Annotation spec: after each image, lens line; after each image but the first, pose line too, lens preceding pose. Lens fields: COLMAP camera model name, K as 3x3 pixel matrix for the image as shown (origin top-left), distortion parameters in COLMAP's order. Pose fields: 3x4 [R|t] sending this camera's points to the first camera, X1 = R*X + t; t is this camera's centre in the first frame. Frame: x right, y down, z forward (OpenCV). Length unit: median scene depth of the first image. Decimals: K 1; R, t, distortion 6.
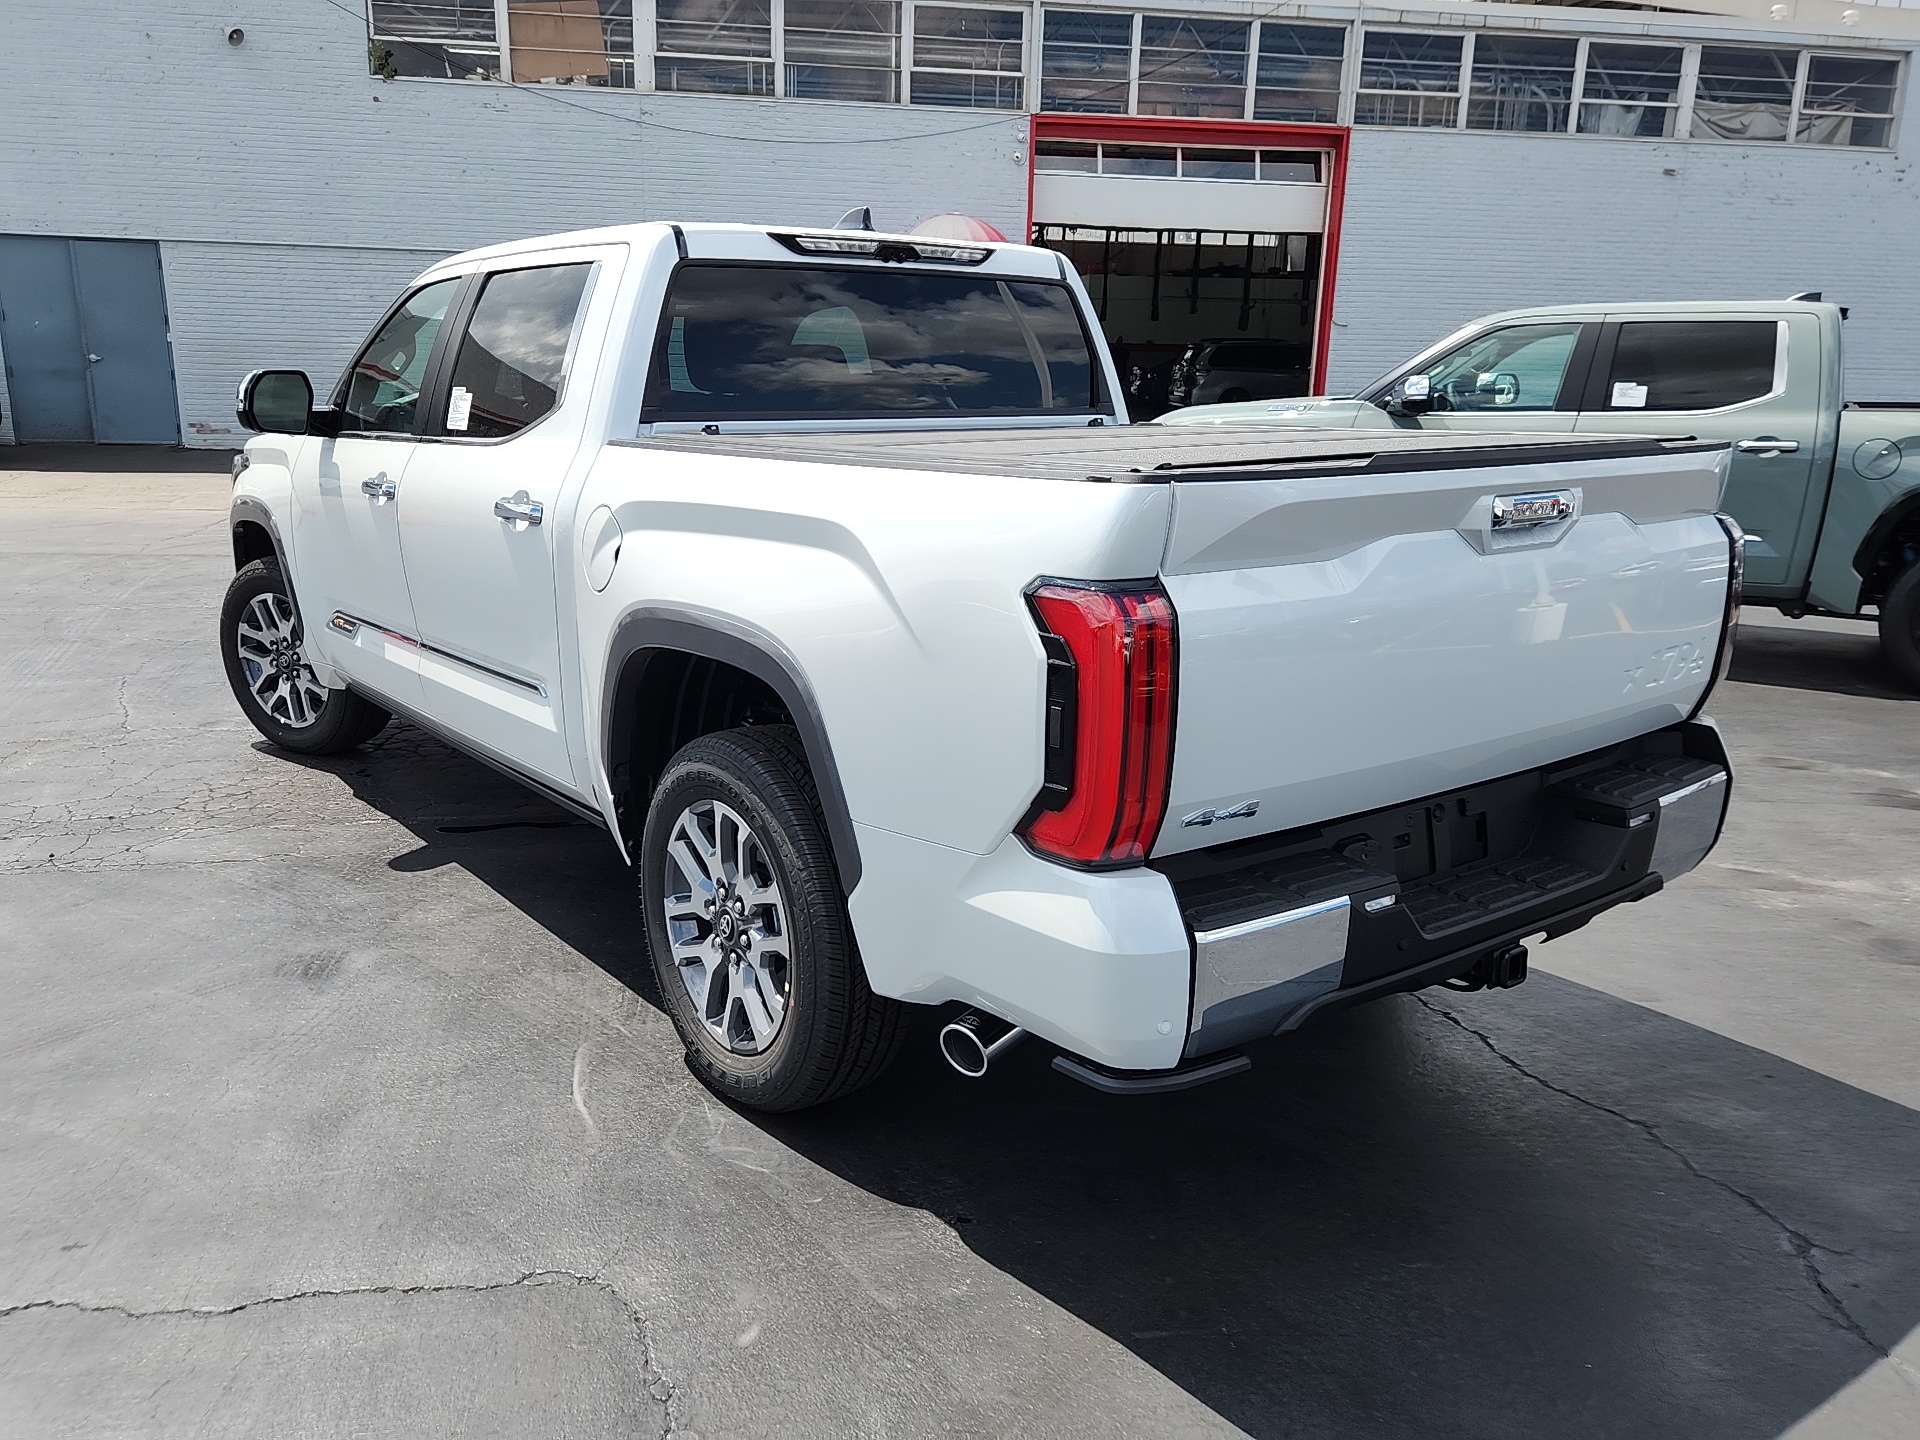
lens RADIAL K [[1488.4, 0, 950.8], [0, 1488.4, 755.8], [0, 0, 1]] dist [0.087548, -0.087610]
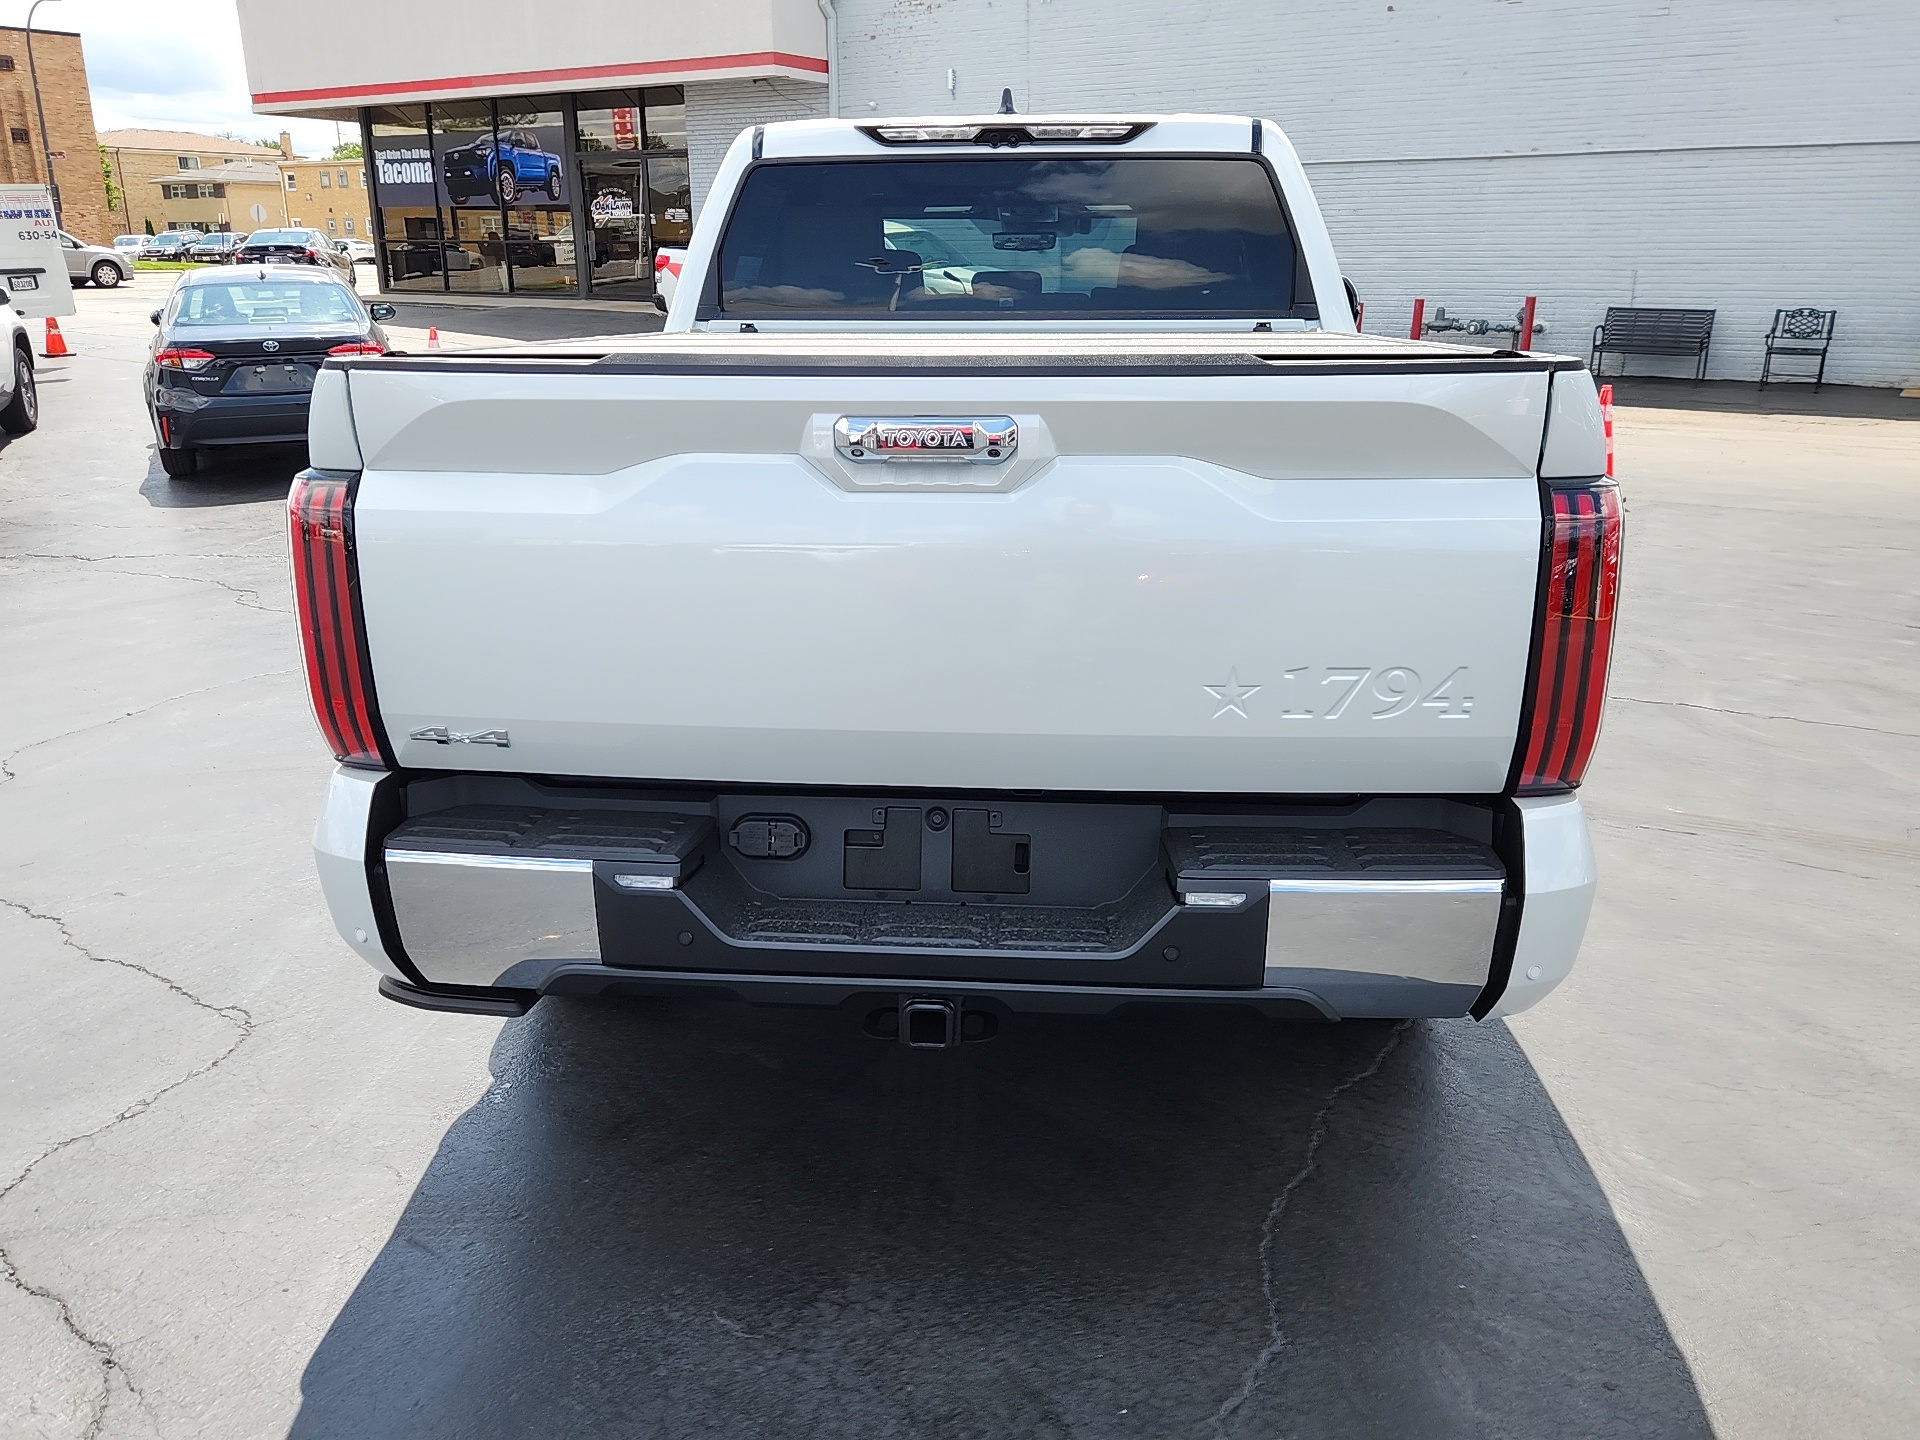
lens RADIAL K [[1488.4, 0, 950.8], [0, 1488.4, 755.8], [0, 0, 1]] dist [0.087548, -0.087610]
pose [[0.739738, 0.193606, -0.644441, 0.454156], [-0.160913, 0.980825, 0.109956, -0.045302], [0.653372, 0.022360, 0.756707, 0.219188]]
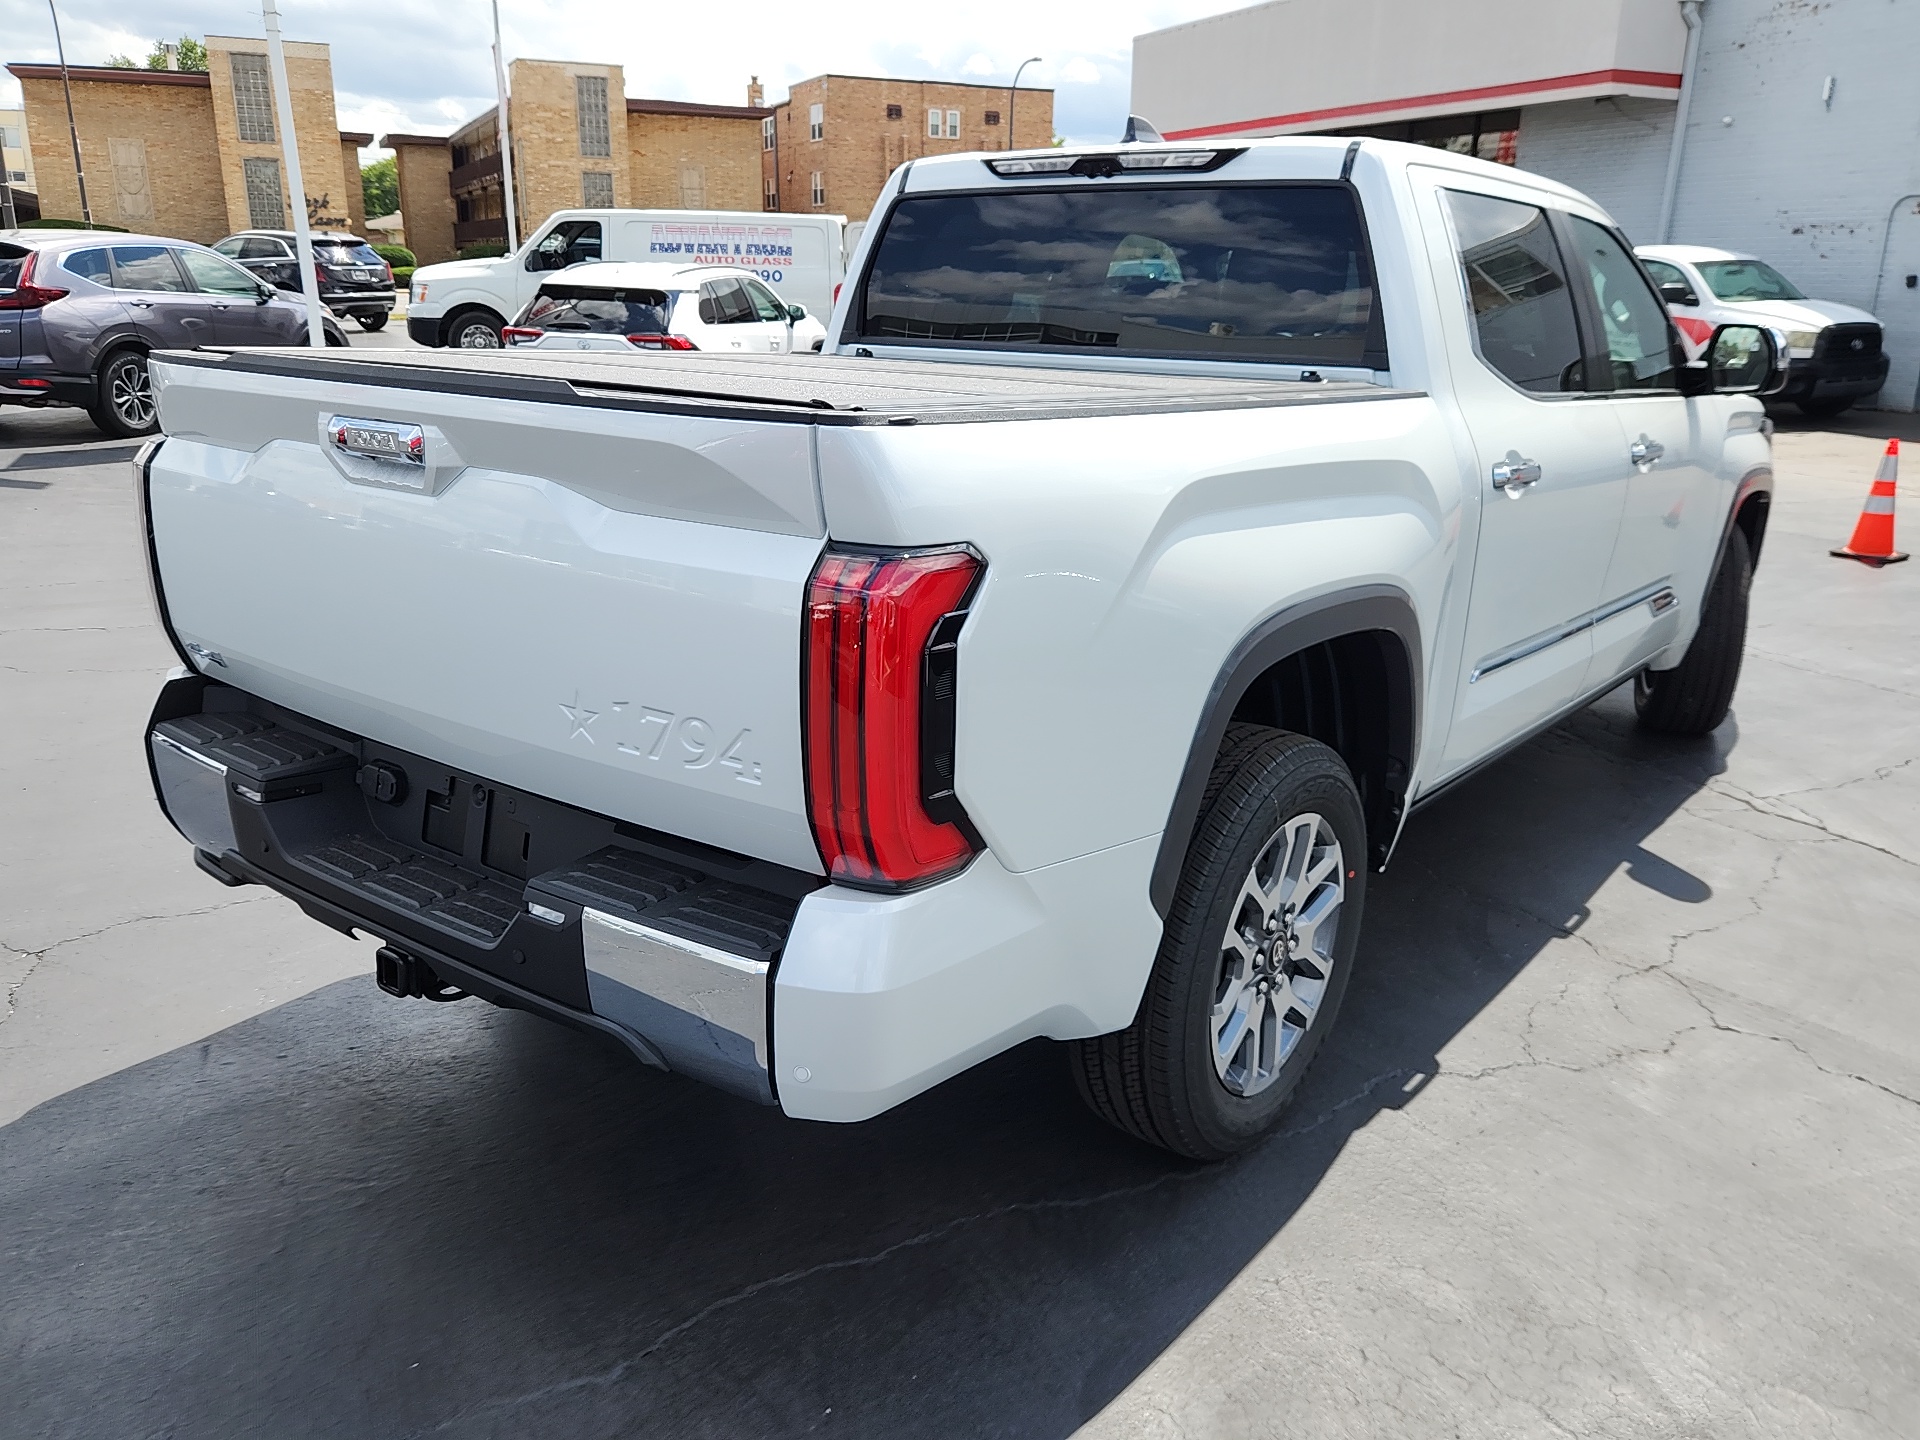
lens RADIAL K [[1488.4, 0, 950.8], [0, 1488.4, 755.8], [0, 0, 1]] dist [0.087548, -0.087610]
pose [[0.253304, 0.280793, -0.925739, 0.647896], [-0.266139, 0.940249, 0.212373, -0.130578], [0.930058, 0.192581, 0.312899, 0.532012]]
